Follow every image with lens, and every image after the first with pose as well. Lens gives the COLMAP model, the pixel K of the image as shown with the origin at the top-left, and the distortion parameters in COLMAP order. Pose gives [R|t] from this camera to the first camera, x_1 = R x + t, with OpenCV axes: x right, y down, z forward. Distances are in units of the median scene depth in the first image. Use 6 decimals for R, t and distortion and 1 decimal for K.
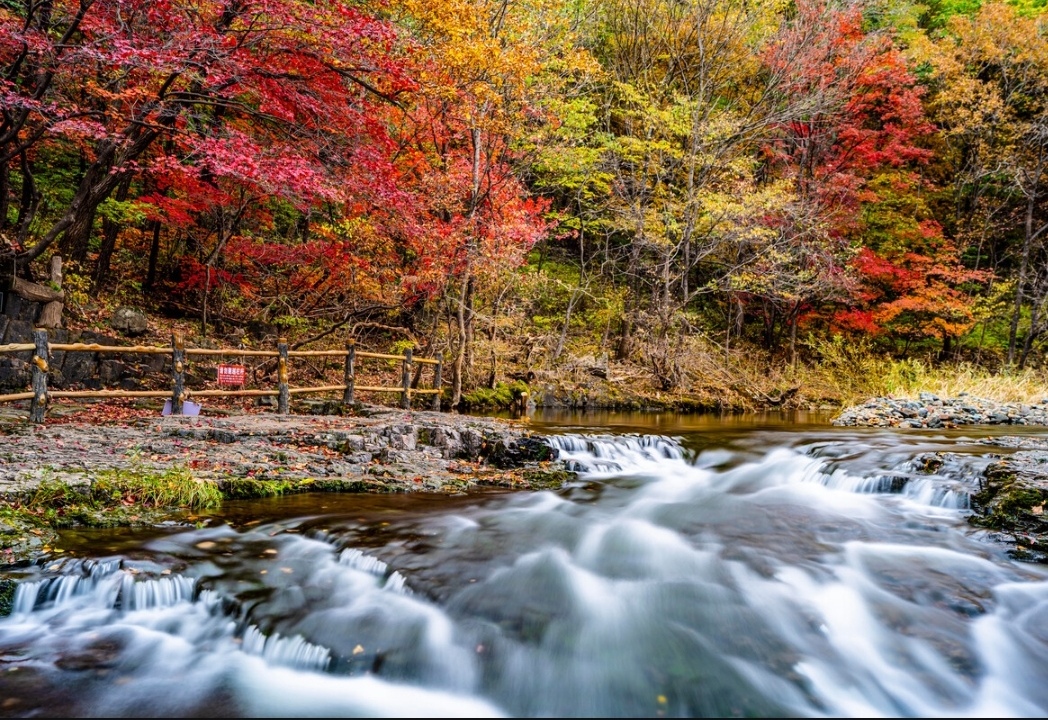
lens RADIAL K [[1072.9, 0, 541.8], [0, 1072.9, 359.9], [0, 0, 1]] dist [0.058916, 0.013340]
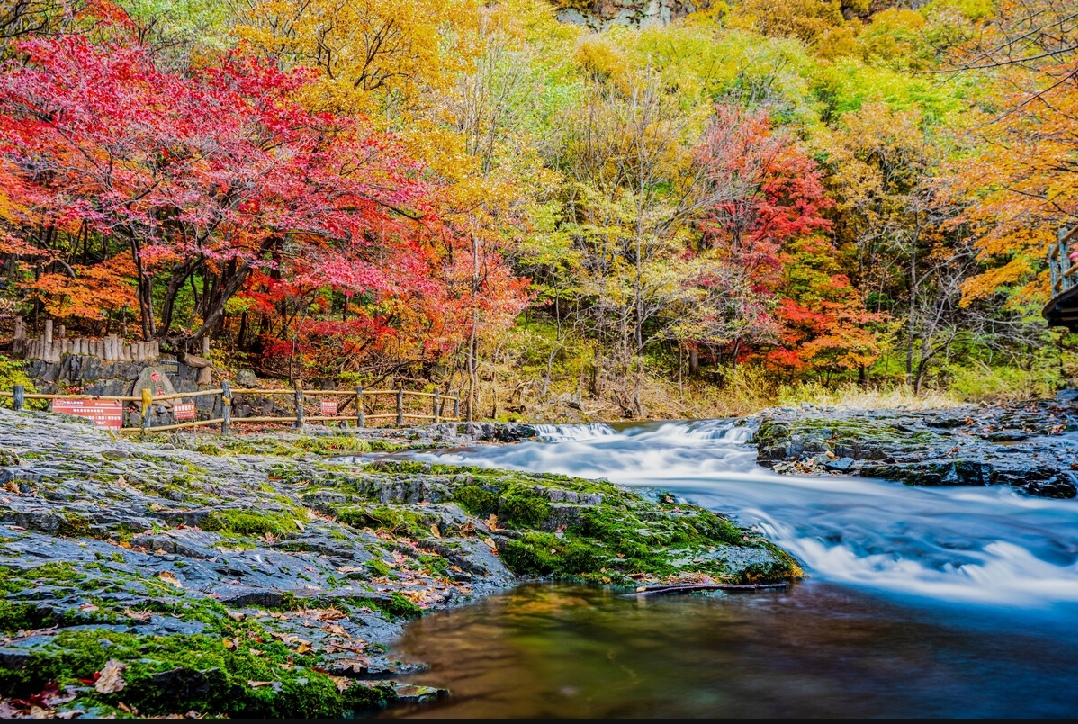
lens RADIAL K [[1233.2, 0, 539.0], [0, 1233.2, 362.0], [0, 0, 1]] dist [0.004212, 0.003605]
pose [[0.998591, -0.052912, 0.004089, 0.011811], [0.053062, 0.996791, -0.059939, 0.086690], [-0.000905, 0.060072, 0.998194, -0.933758]]
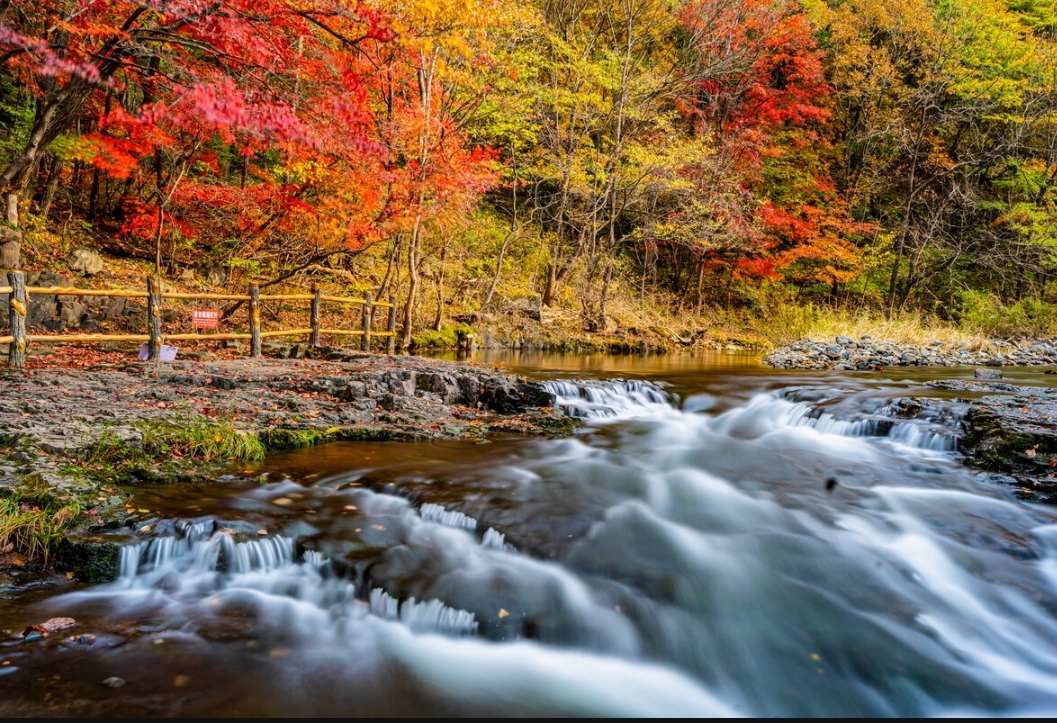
lens RADIAL K [[1001.9, 0, 528.5], [0, 1001.9, 361.5], [0, 0, 1]] dist [0.025813, 0.021160]
pose [[0.993858, 0.000751, 0.110659, -0.111276], [-0.007844, 0.997940, 0.063678, -0.009916], [-0.110383, -0.064155, 0.991816, 0.042505]]
